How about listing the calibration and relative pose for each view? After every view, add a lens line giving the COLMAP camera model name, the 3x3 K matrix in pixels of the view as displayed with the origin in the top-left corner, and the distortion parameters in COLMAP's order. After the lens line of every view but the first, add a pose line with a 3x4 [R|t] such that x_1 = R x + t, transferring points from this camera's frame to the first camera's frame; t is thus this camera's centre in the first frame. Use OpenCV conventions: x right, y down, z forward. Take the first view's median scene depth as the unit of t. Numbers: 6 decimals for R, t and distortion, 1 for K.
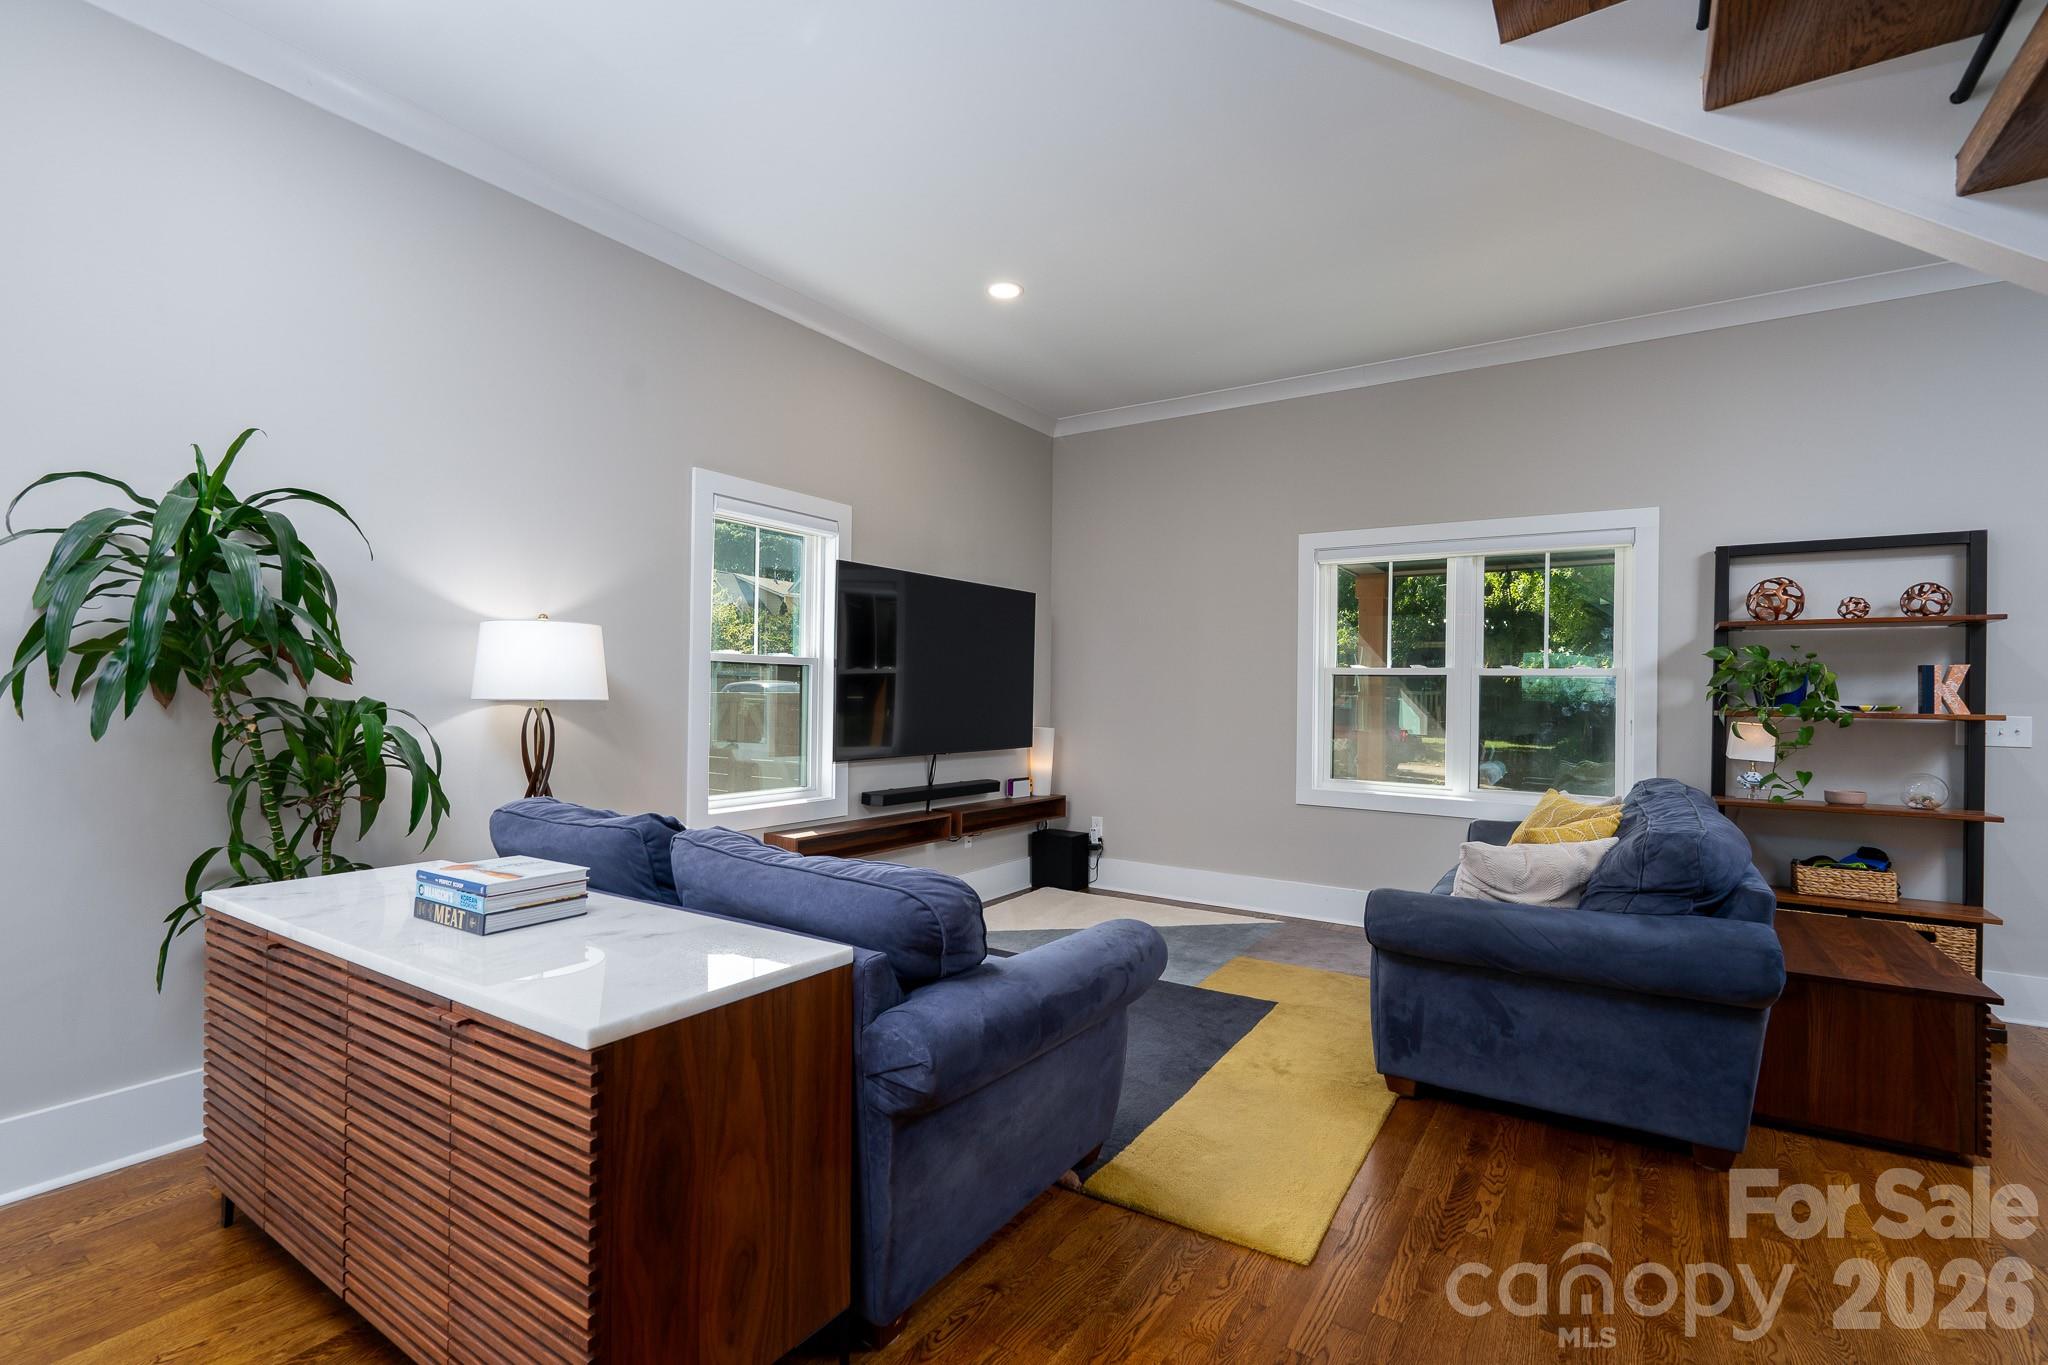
lens RADIAL K [[941.8, 0, 1005.5], [0, 941.8, 687.7], [0, 0, 1]] dist [-0.009076, 0.001000]
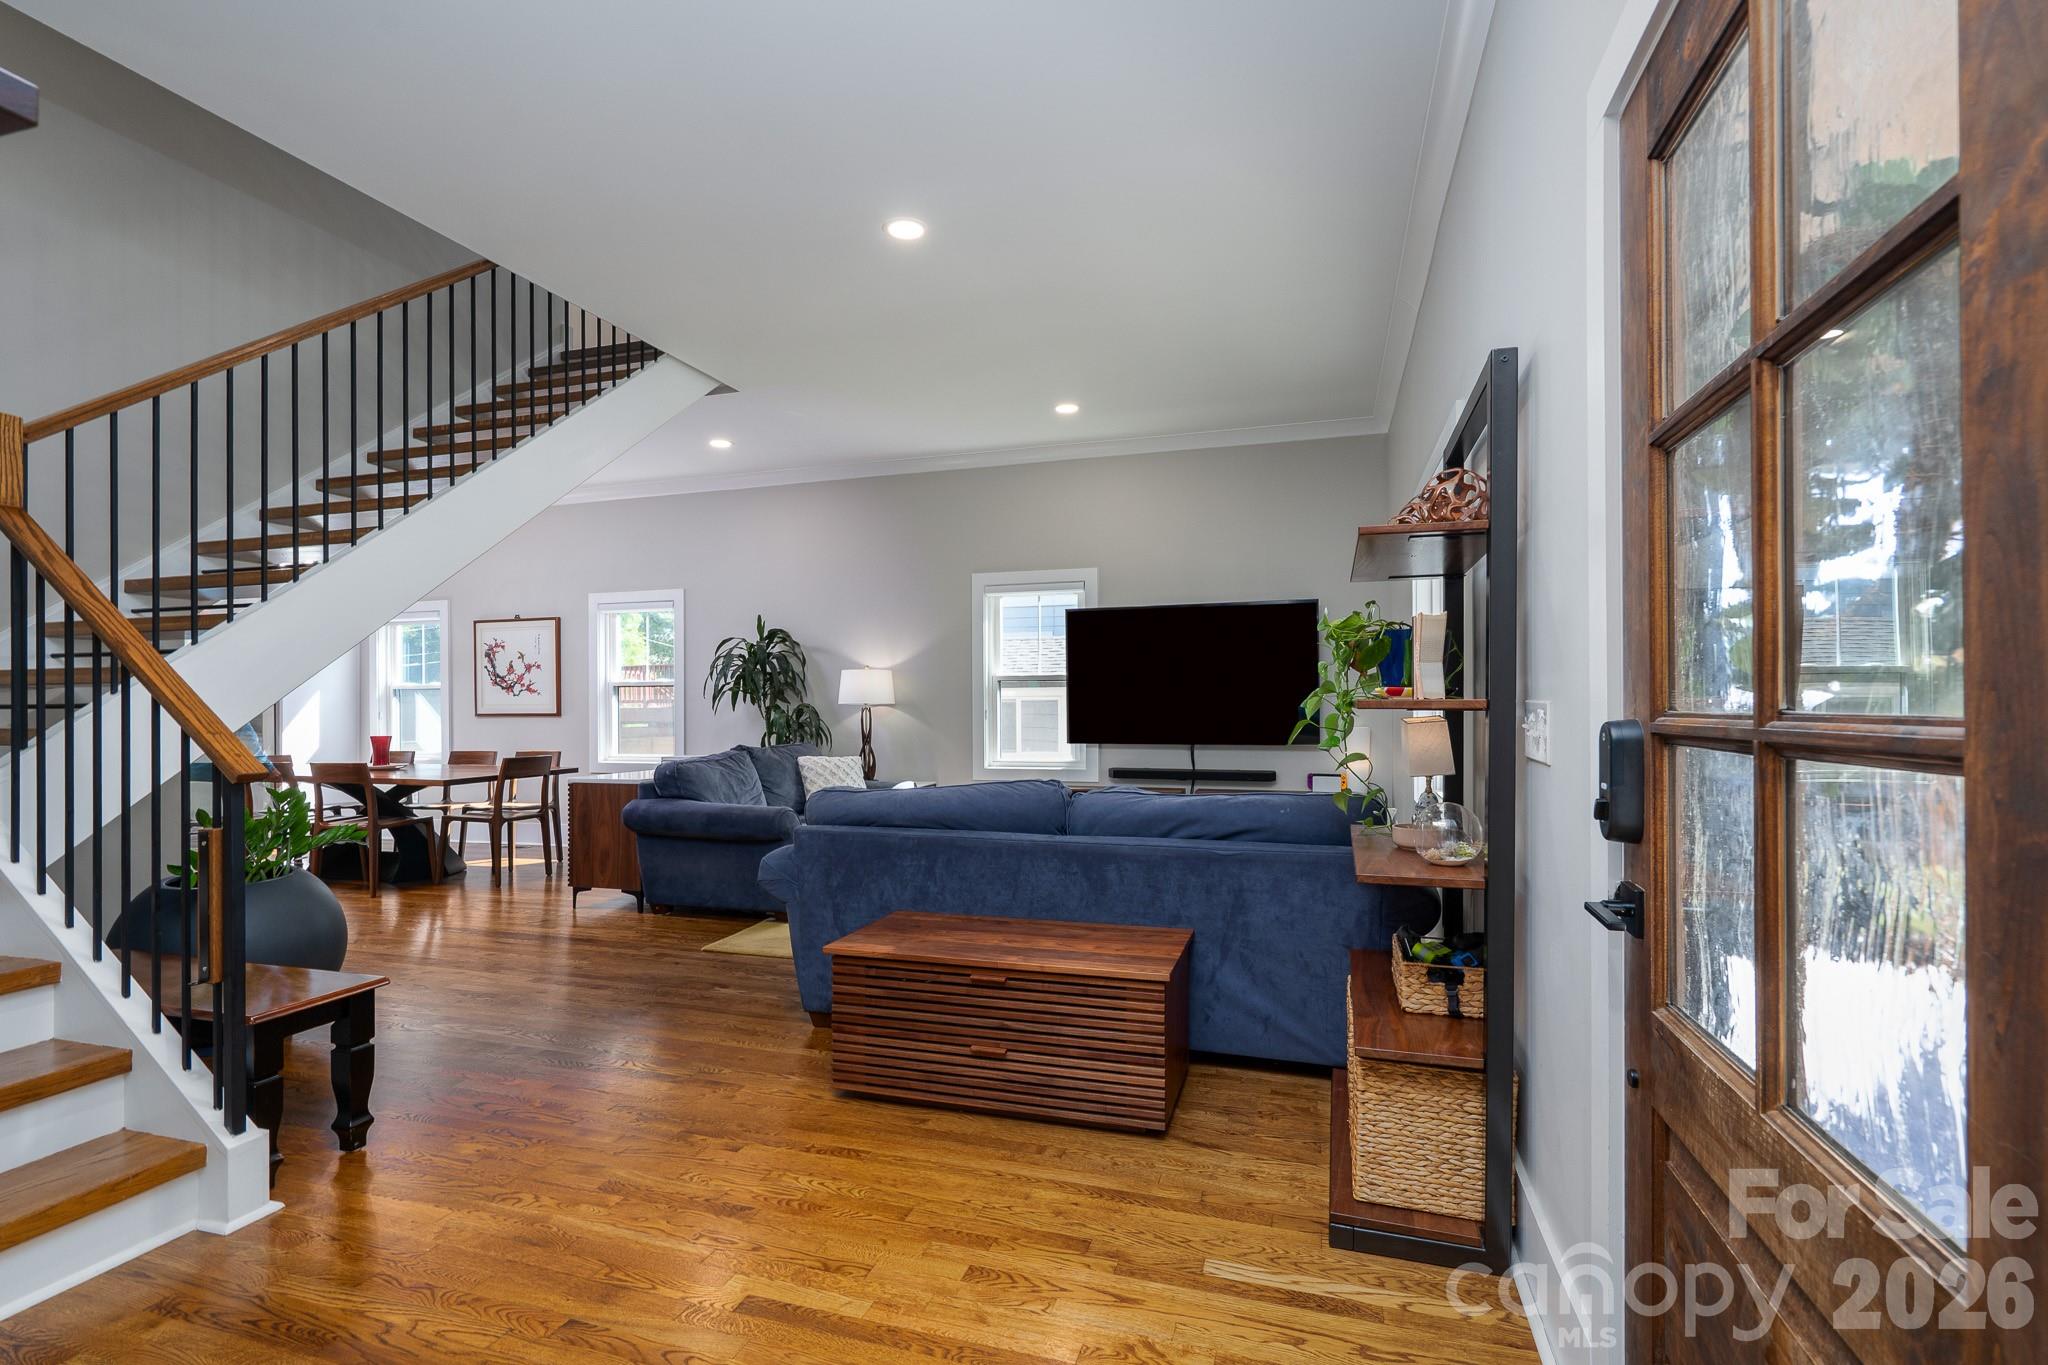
lens RADIAL K [[941.8, 0, 1022.1], [0, 941.8, 689.8], [0, 0, 1]] dist [-0.009076, 0.001000]
pose [[0.291427, -0.025277, -0.956259, 1.315244], [0.019570, 0.999599, -0.020458, 0.023177], [0.956393, -0.012752, 0.291805, 0.522792]]
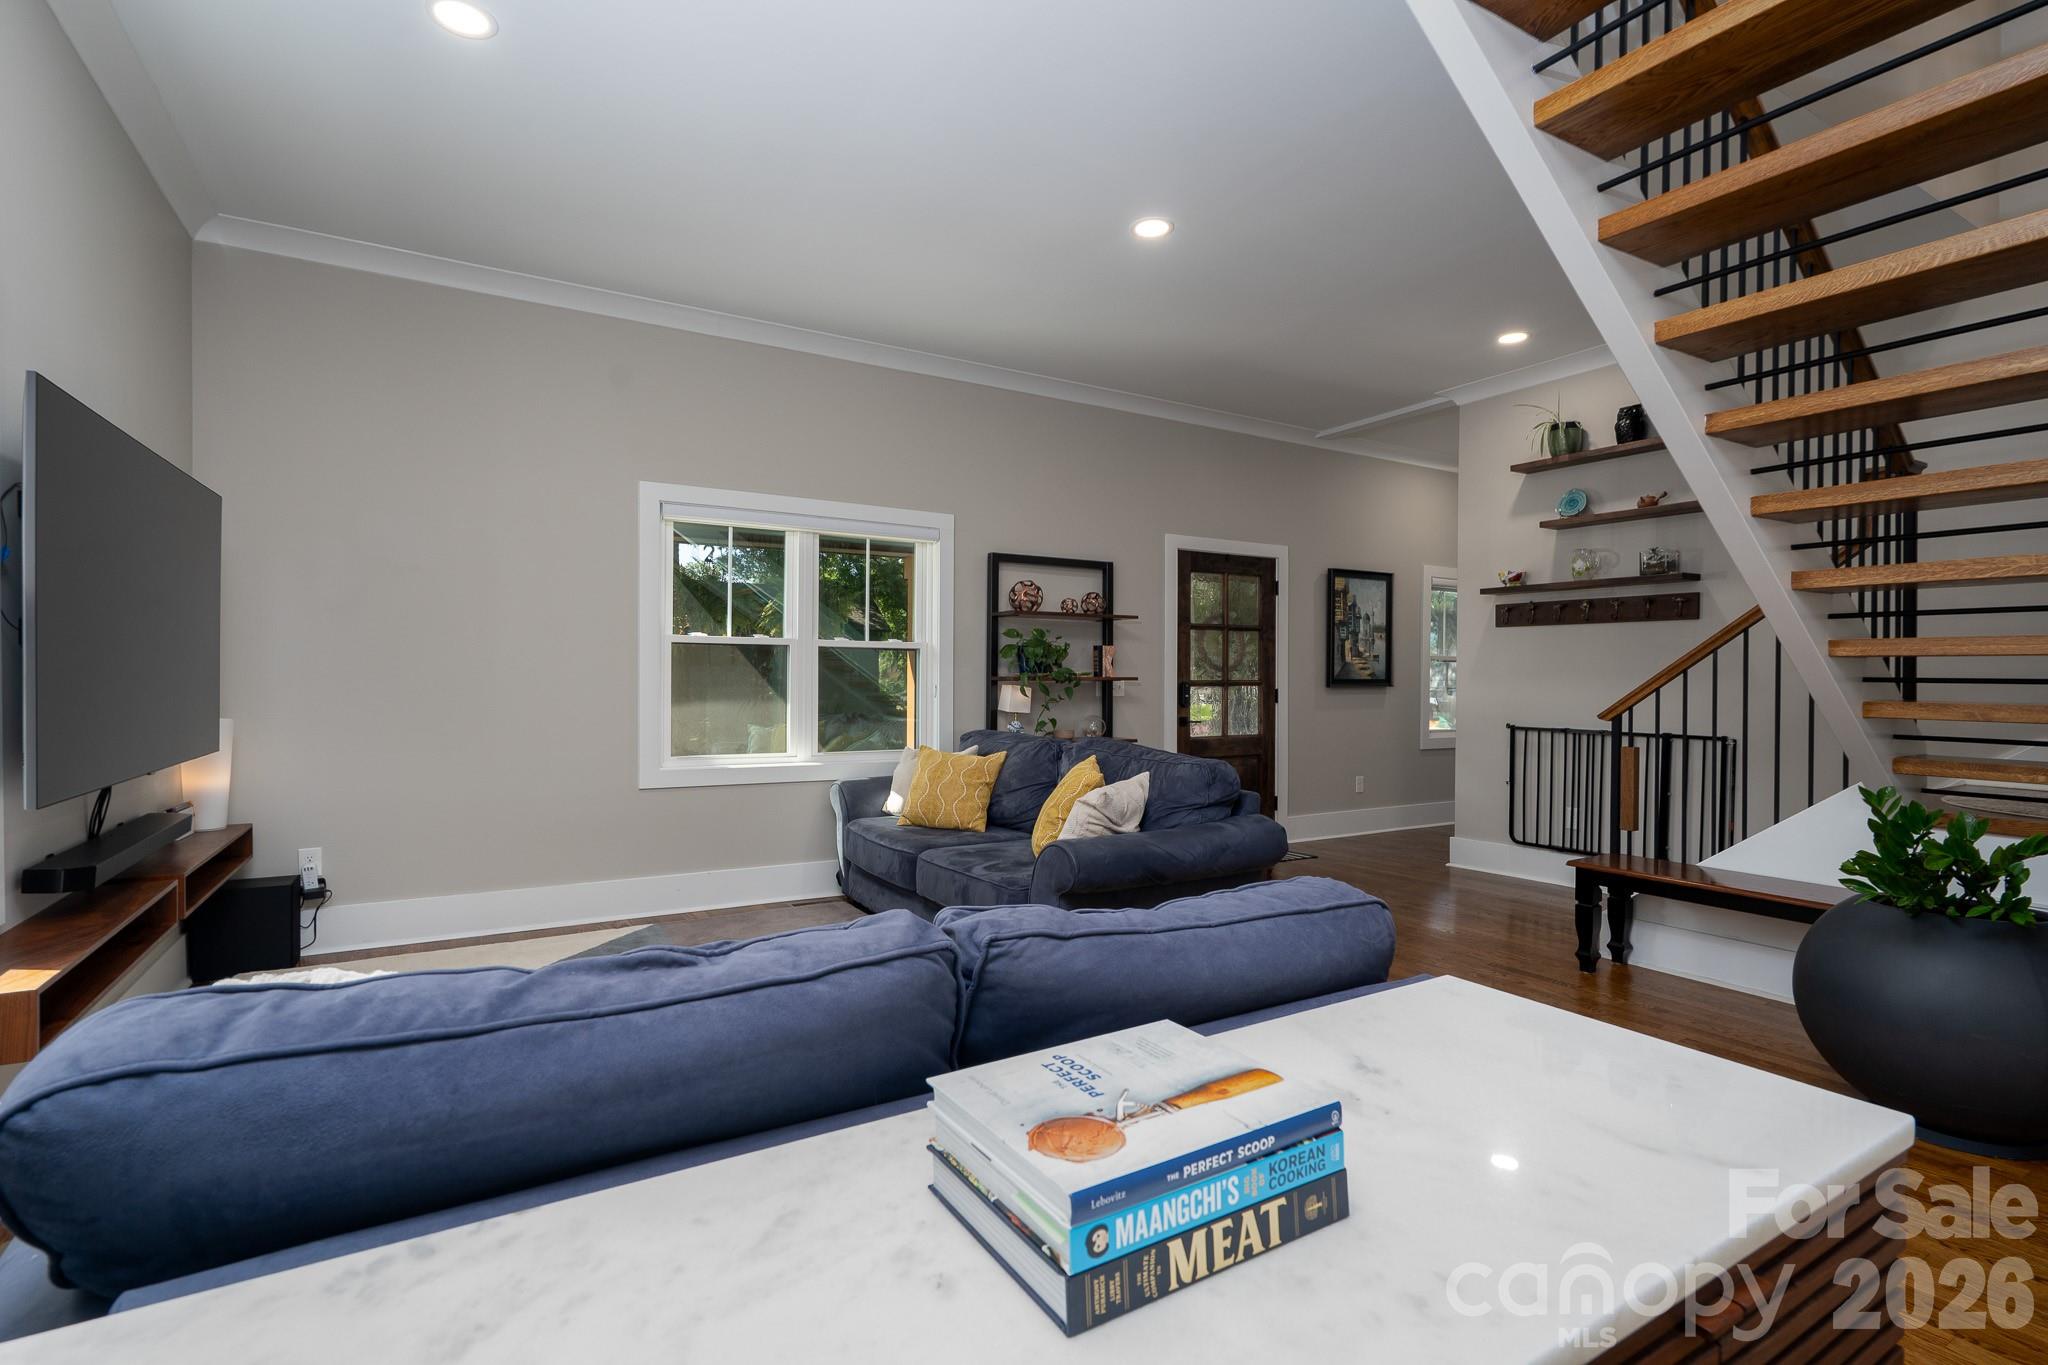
lens RADIAL K [[941.8, 0, 1013.0], [0, 941.8, 691.9], [0, 0, 1]] dist [-0.009076, 0.001000]
pose [[0.422407, -0.029185, 0.905937, -0.442852], [-0.006622, 0.999355, 0.035282, -0.000640], [-0.906382, -0.020902, 0.421941, 0.414110]]
